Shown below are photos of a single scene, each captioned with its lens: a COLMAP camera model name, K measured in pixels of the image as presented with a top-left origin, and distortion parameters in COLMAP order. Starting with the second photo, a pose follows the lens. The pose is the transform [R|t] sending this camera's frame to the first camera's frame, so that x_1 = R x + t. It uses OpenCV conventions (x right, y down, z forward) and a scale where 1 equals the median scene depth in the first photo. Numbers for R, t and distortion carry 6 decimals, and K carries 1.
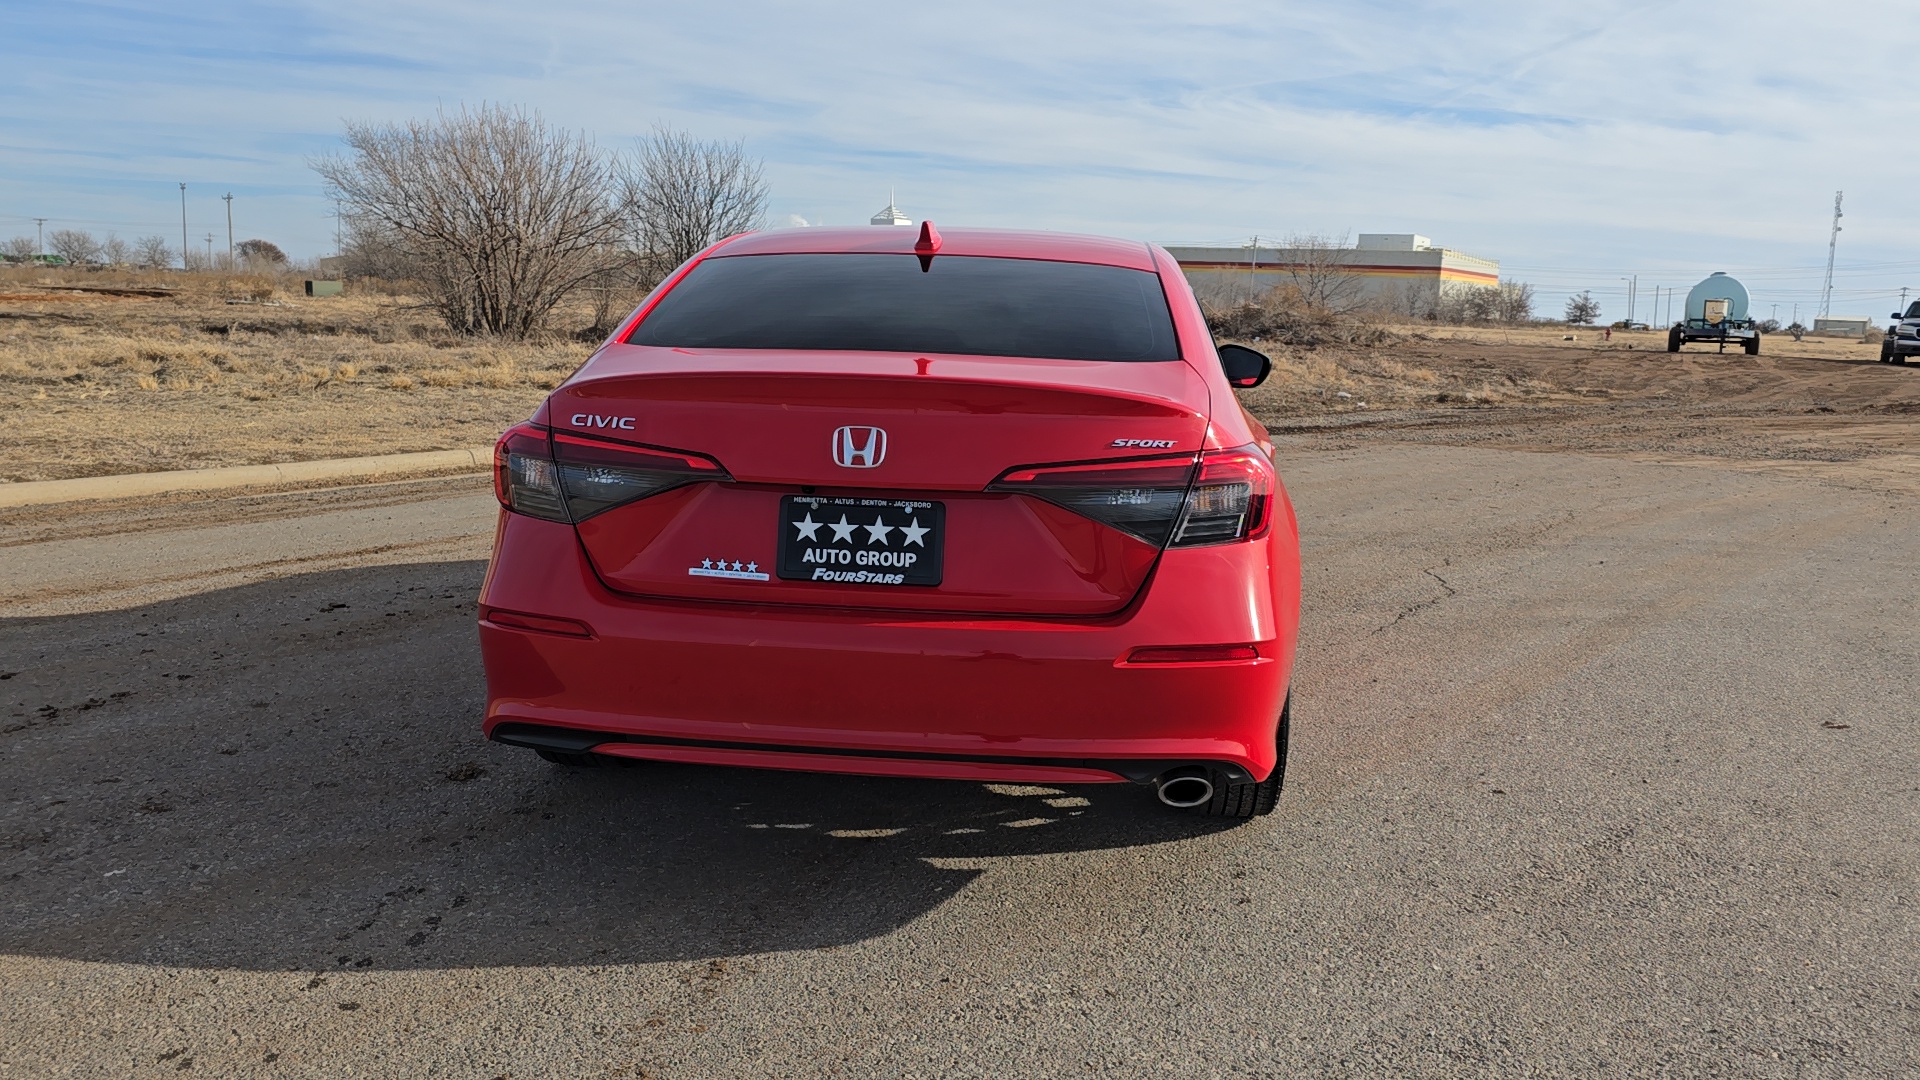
lens RADIAL K [[1596.9, 0, 947.5], [0, 1596.9, 545.7], [0, 0, 1]] dist [-0.027451, 0.006200]
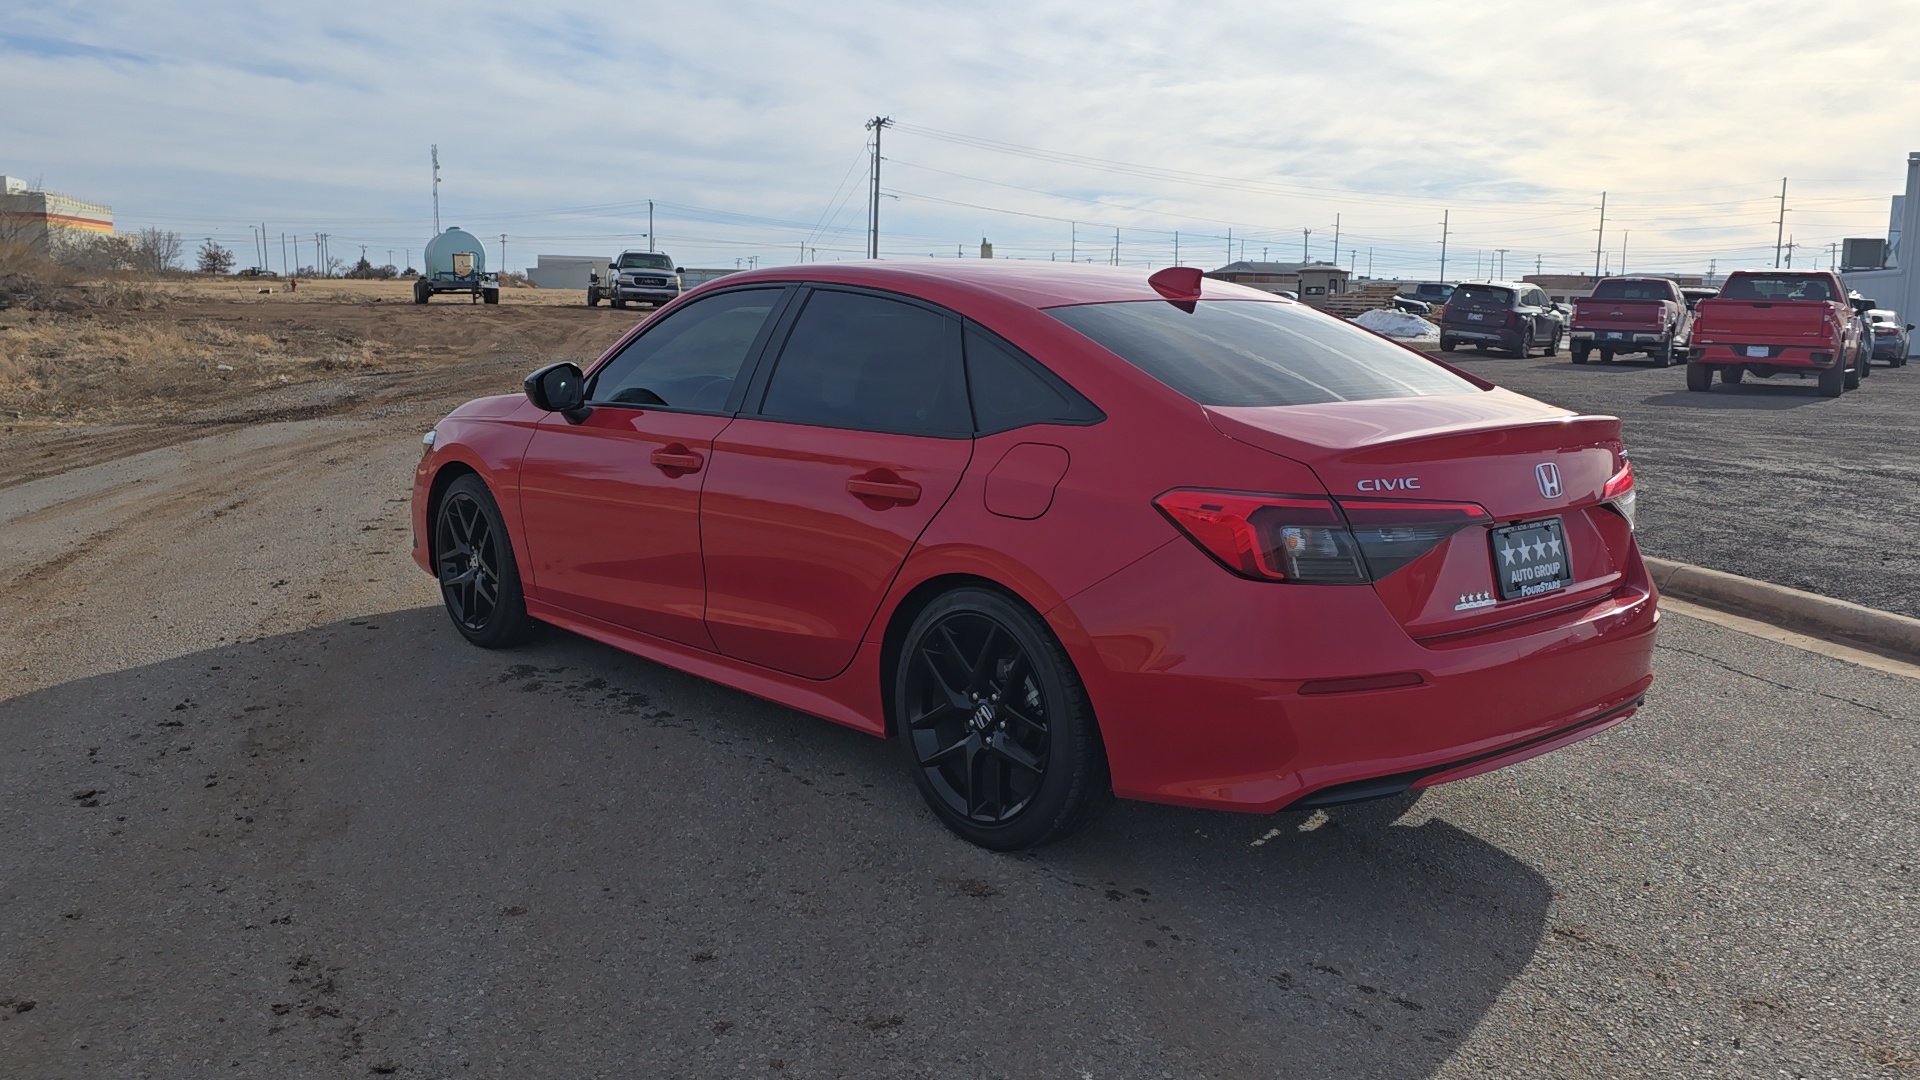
lens RADIAL K [[1596.9, 0, 973.1], [0, 1596.9, 534.5], [0, 0, 1]] dist [-0.027451, 0.006200]
pose [[0.660505, -0.134716, 0.738637, -0.094767], [0.114431, 0.990341, 0.078296, -0.012710], [-0.742050, 0.032808, 0.669541, 0.039113]]
